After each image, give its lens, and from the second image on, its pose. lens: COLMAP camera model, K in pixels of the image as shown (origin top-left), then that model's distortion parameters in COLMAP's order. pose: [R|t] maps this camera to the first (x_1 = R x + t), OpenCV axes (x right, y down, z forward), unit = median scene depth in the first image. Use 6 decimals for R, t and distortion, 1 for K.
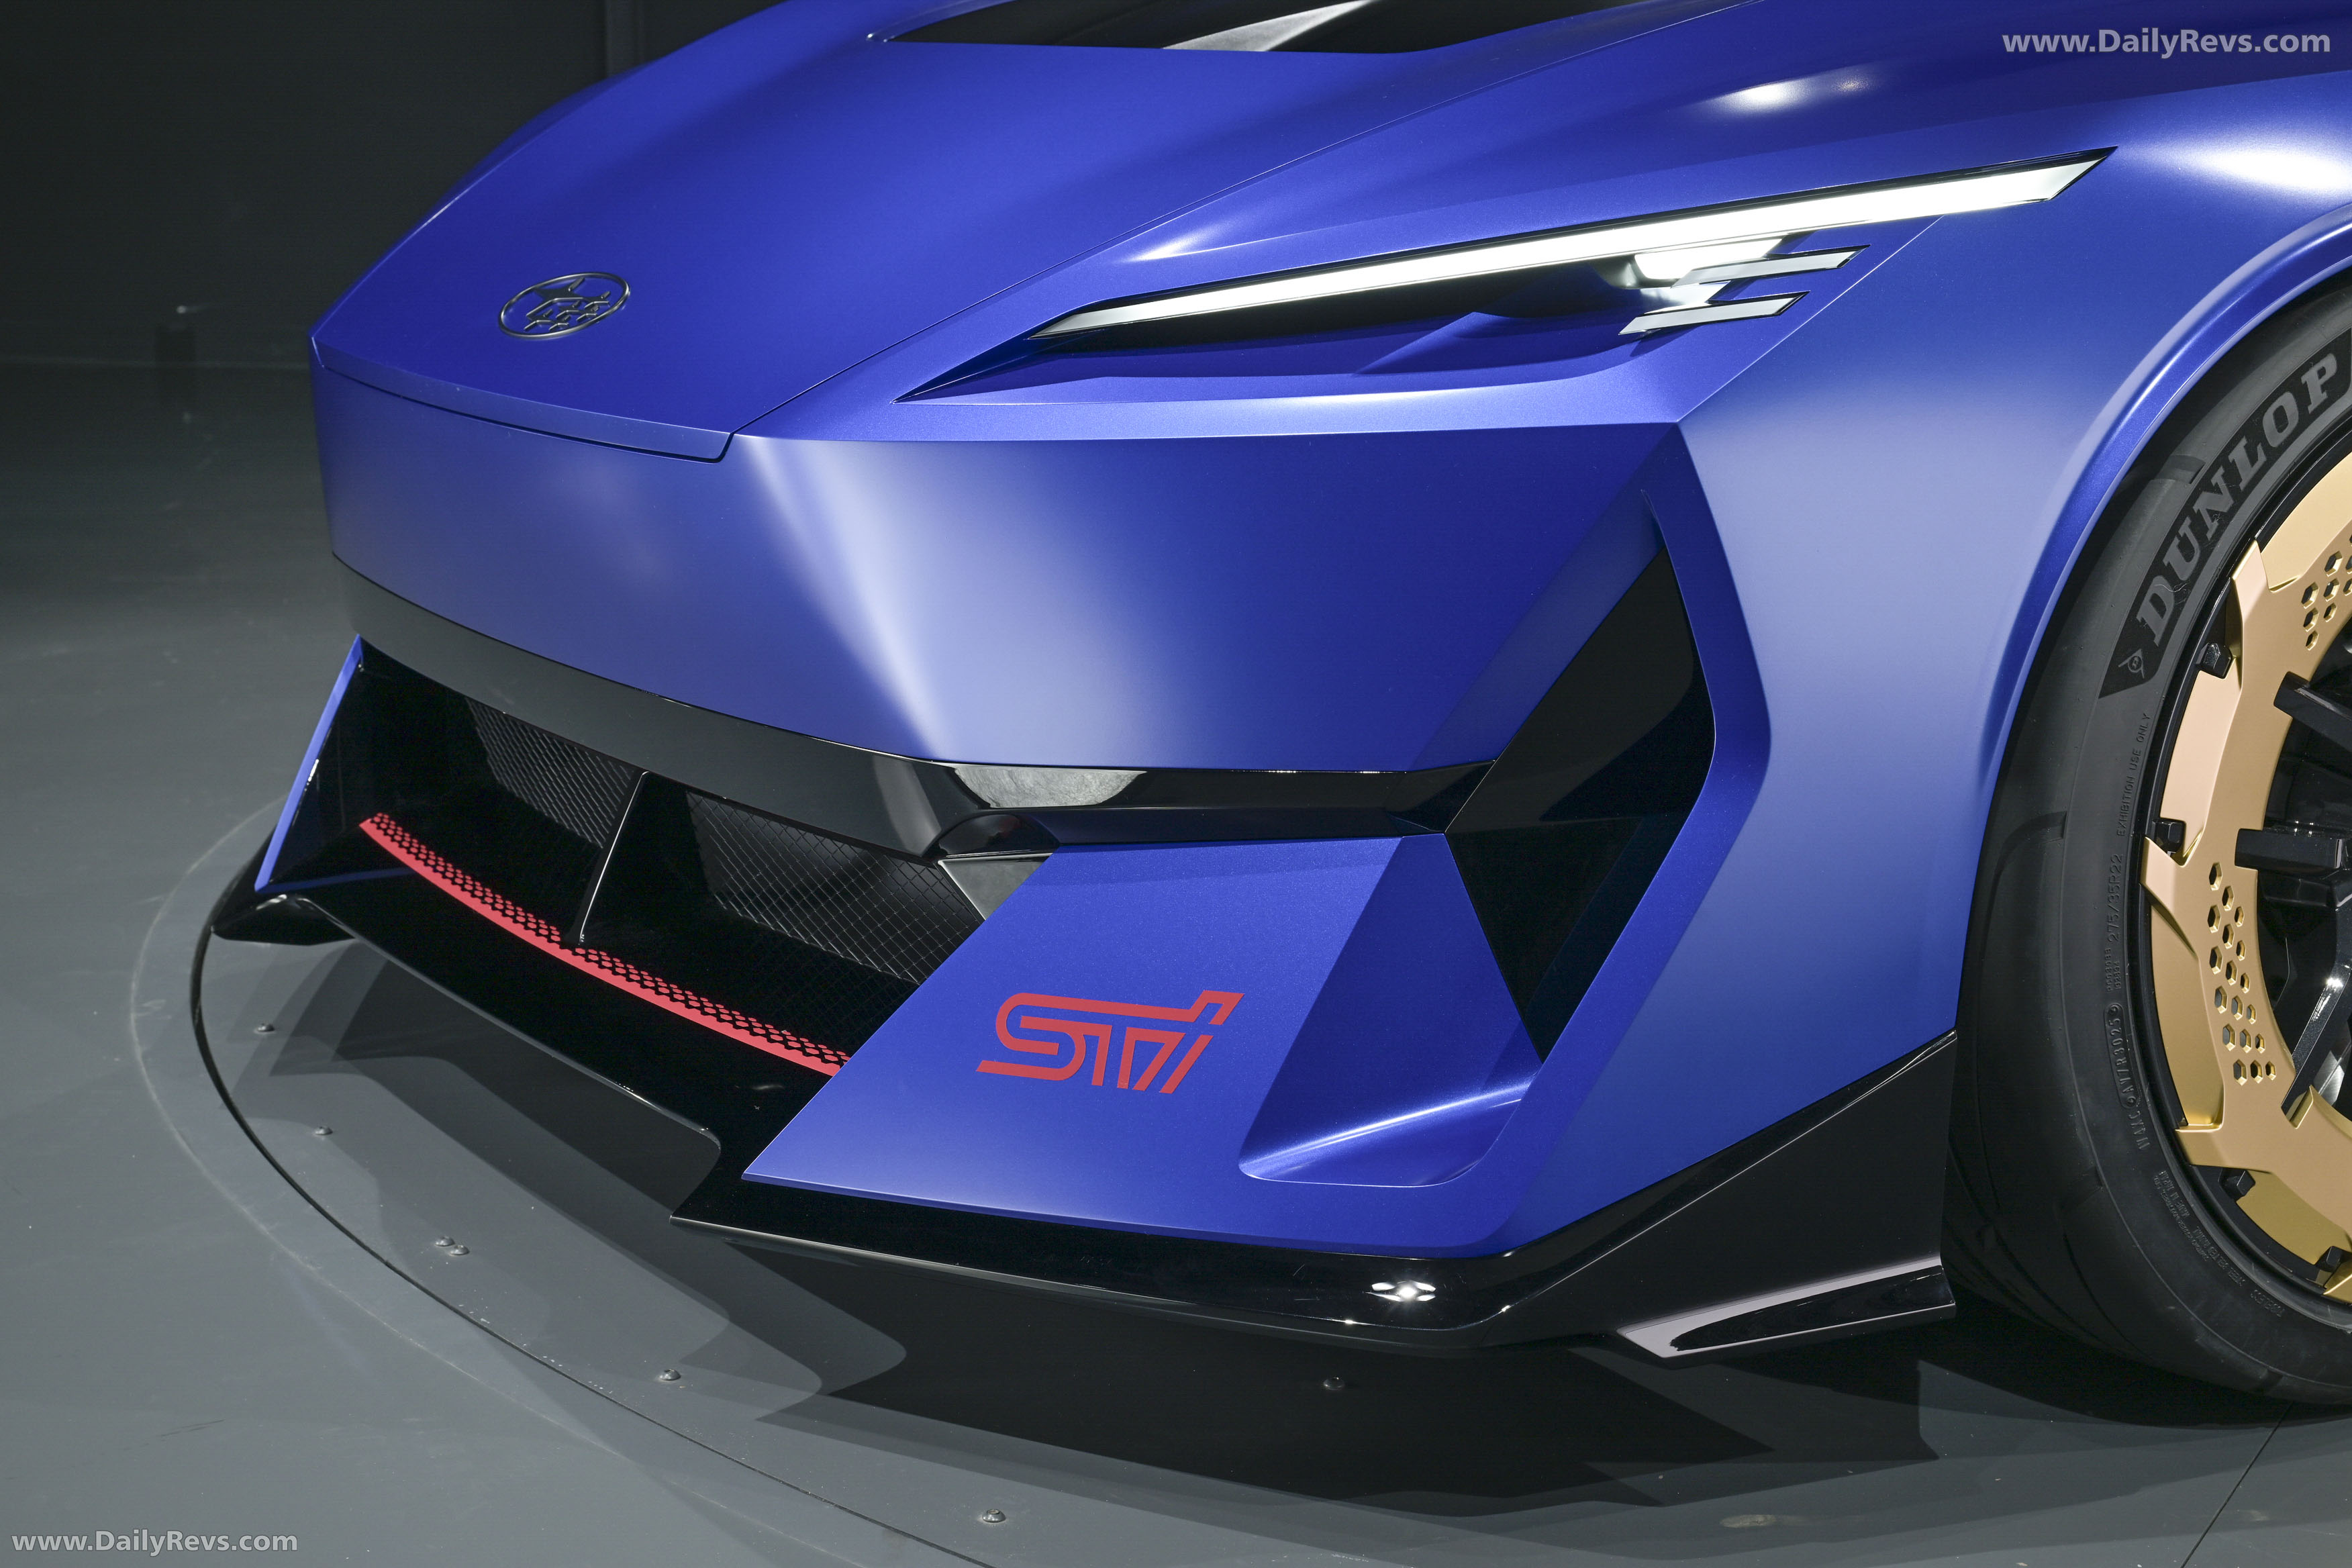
lens RADIAL K [[3810.0, 0, 1176.0], [0, 3810.0, 784.0], [0, 0, 1]] dist [0.009767, -0.048064]
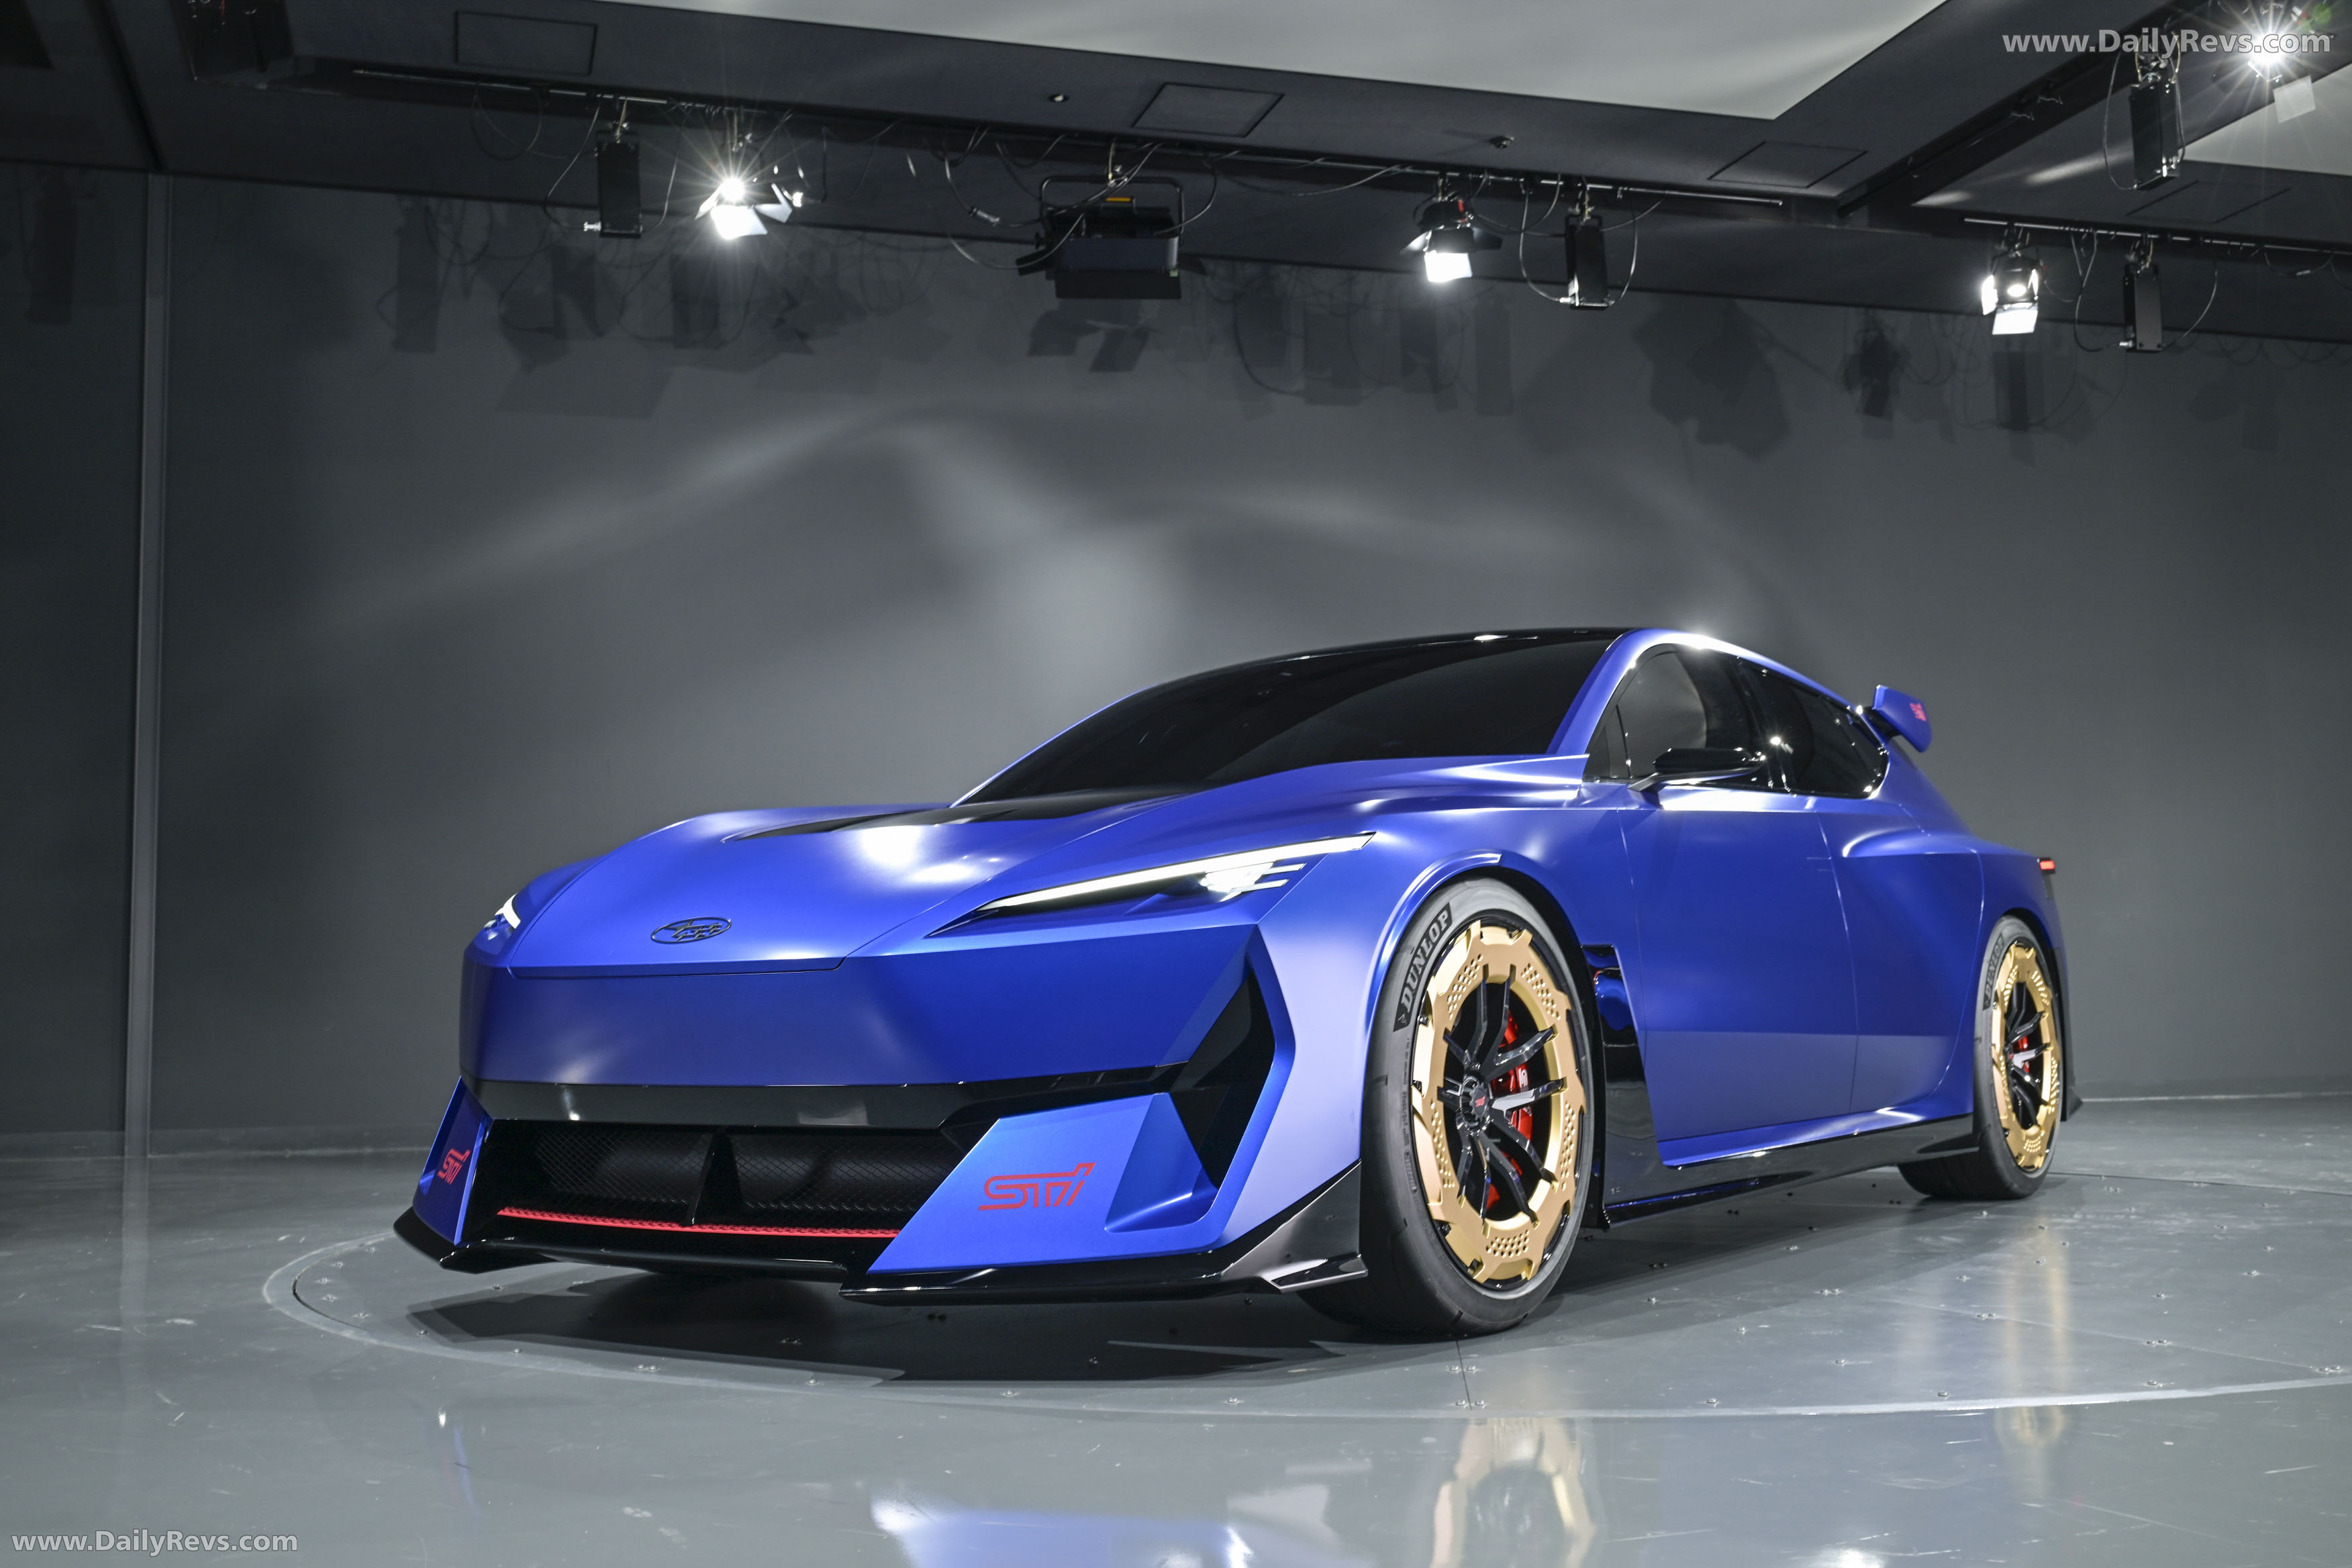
lens RADIAL K [[2400.7, 0, 1176.0], [0, 2400.7, 784.0], [0, 0, 1]] dist [0.010718, -0.015366]
pose [[0.919660, 0.016960, 0.392348, -0.552498], [0.098457, 0.957202, -0.272158, 0.250455], [-0.380172, 0.288923, 0.878631, -0.462620]]
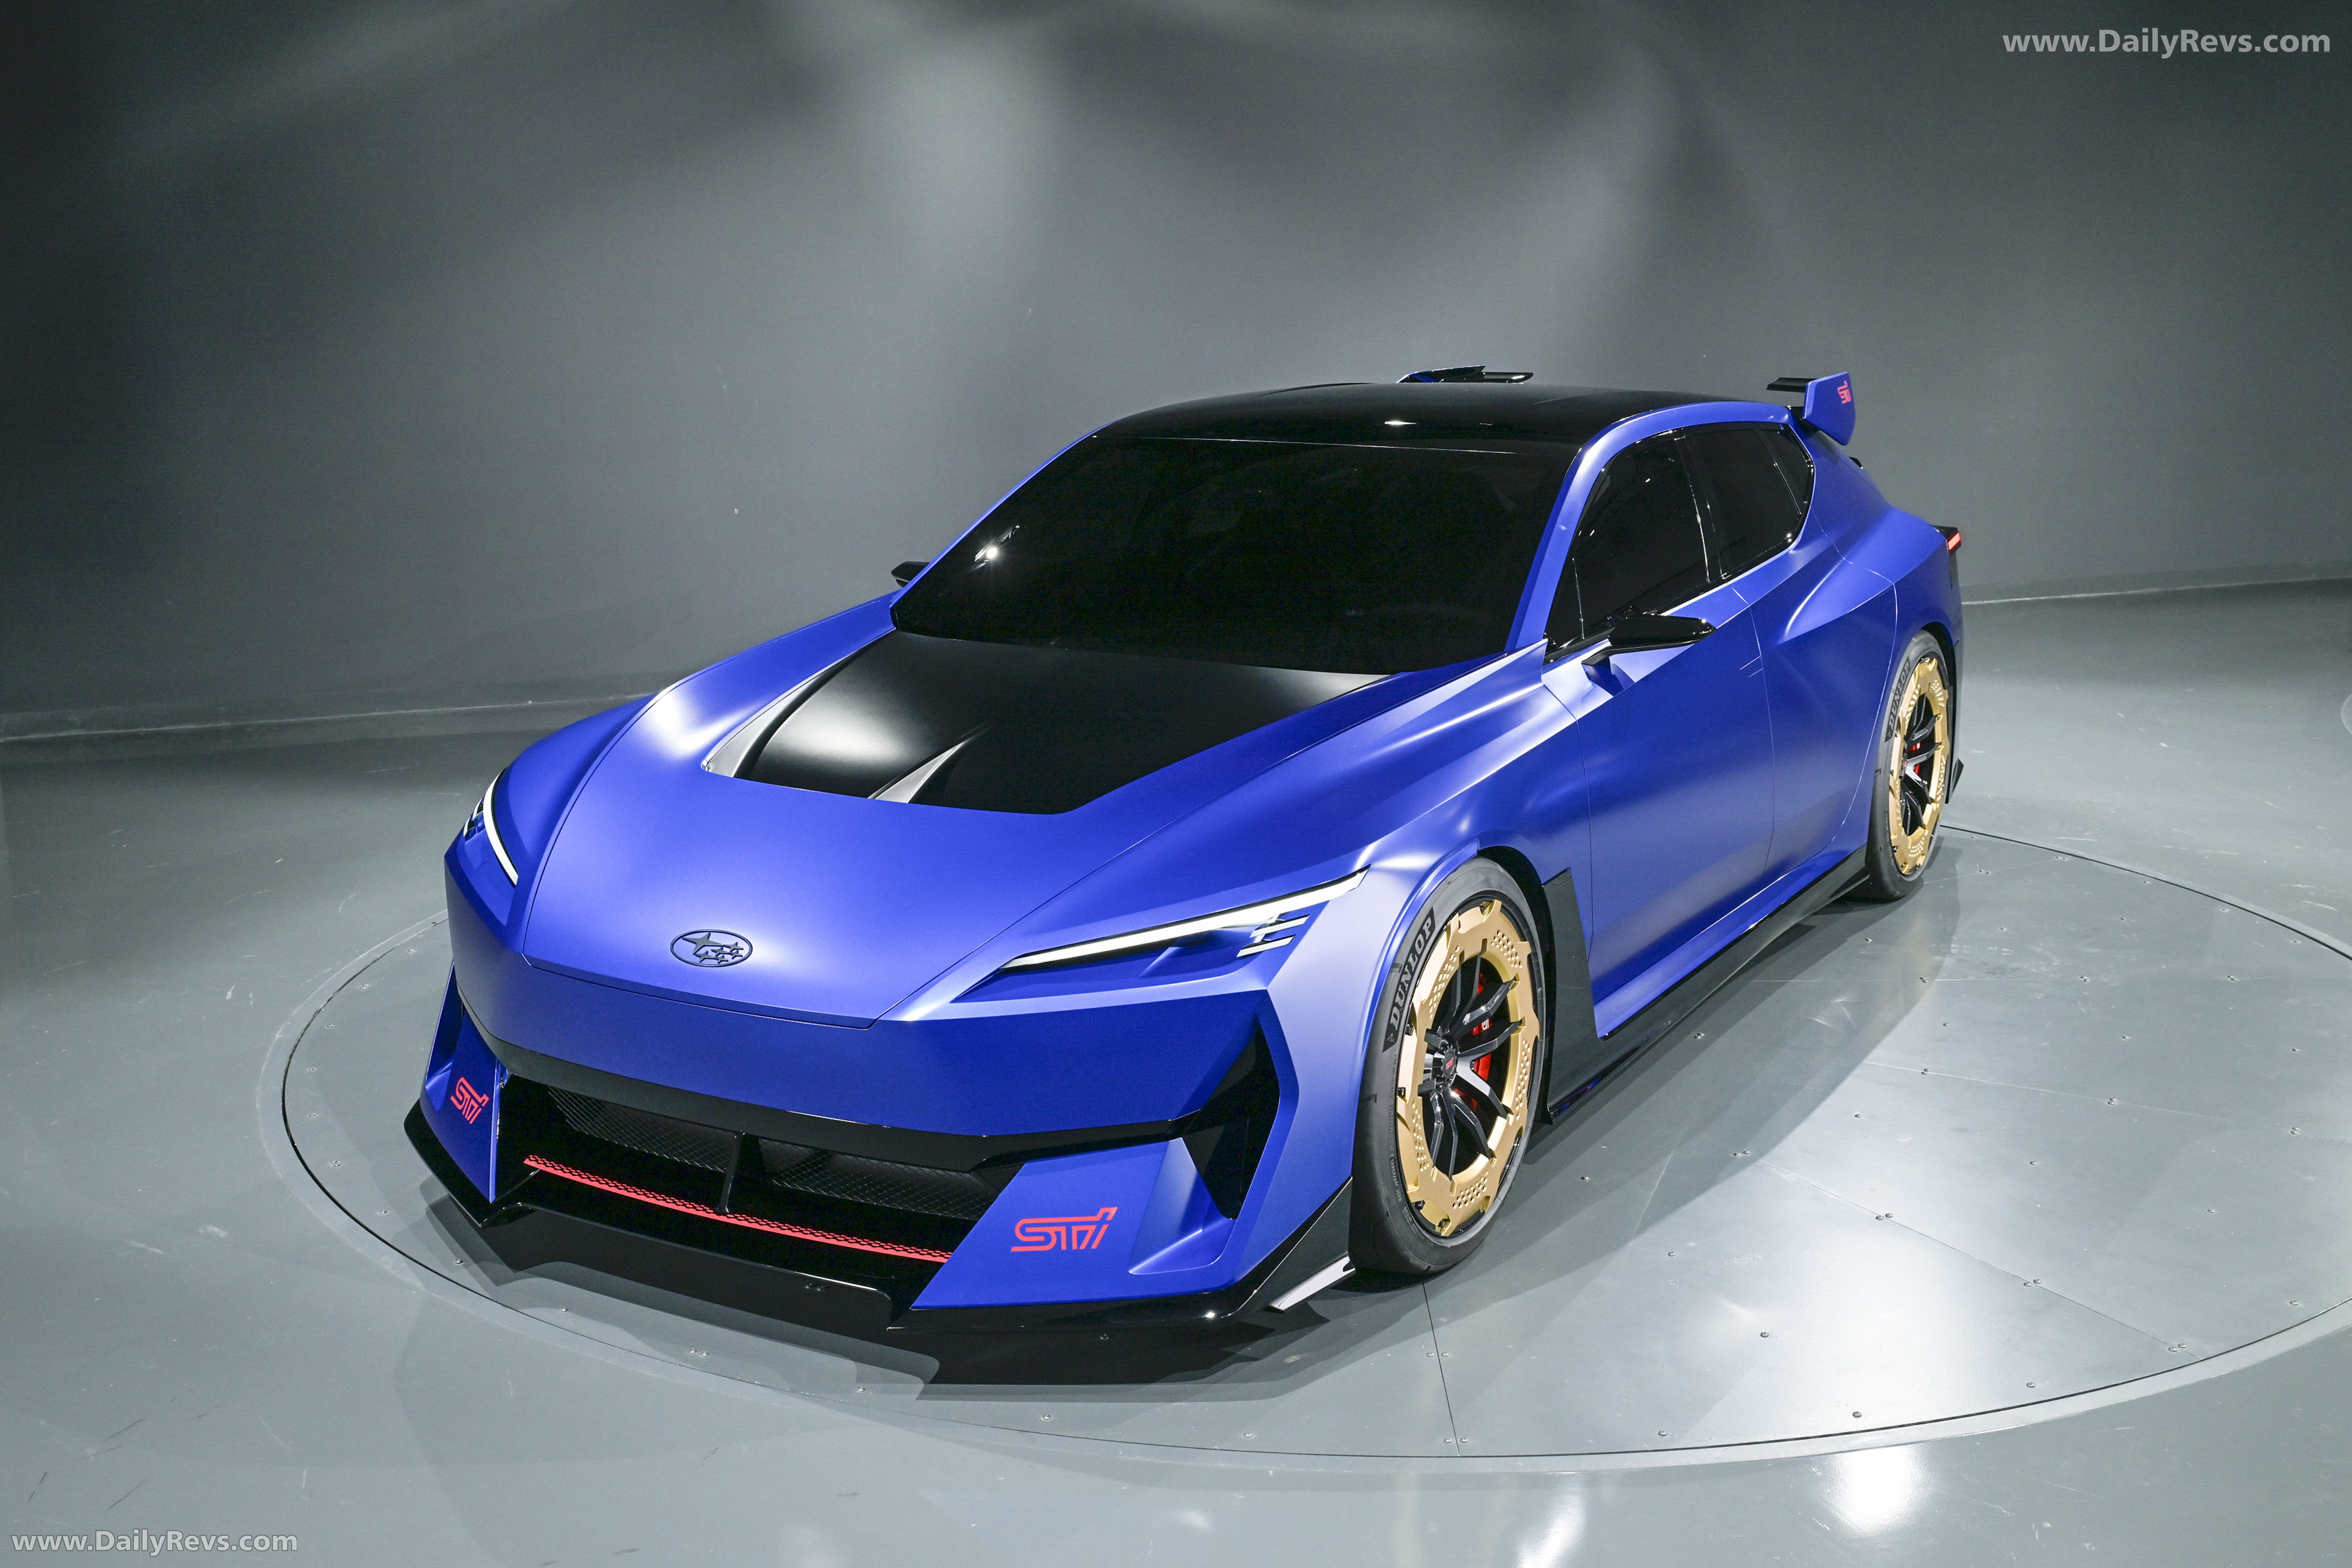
lens RADIAL K [[2575.4, 0, 1176.0], [0, 2575.4, 784.0], [0, 0, 1]] dist [-0.005708, -0.007974]
pose [[0.885634, -0.111410, 0.450821, -0.739550], [0.105094, 0.993693, 0.039110, -0.312081], [-0.452335, 0.012741, 0.891757, -0.656408]]
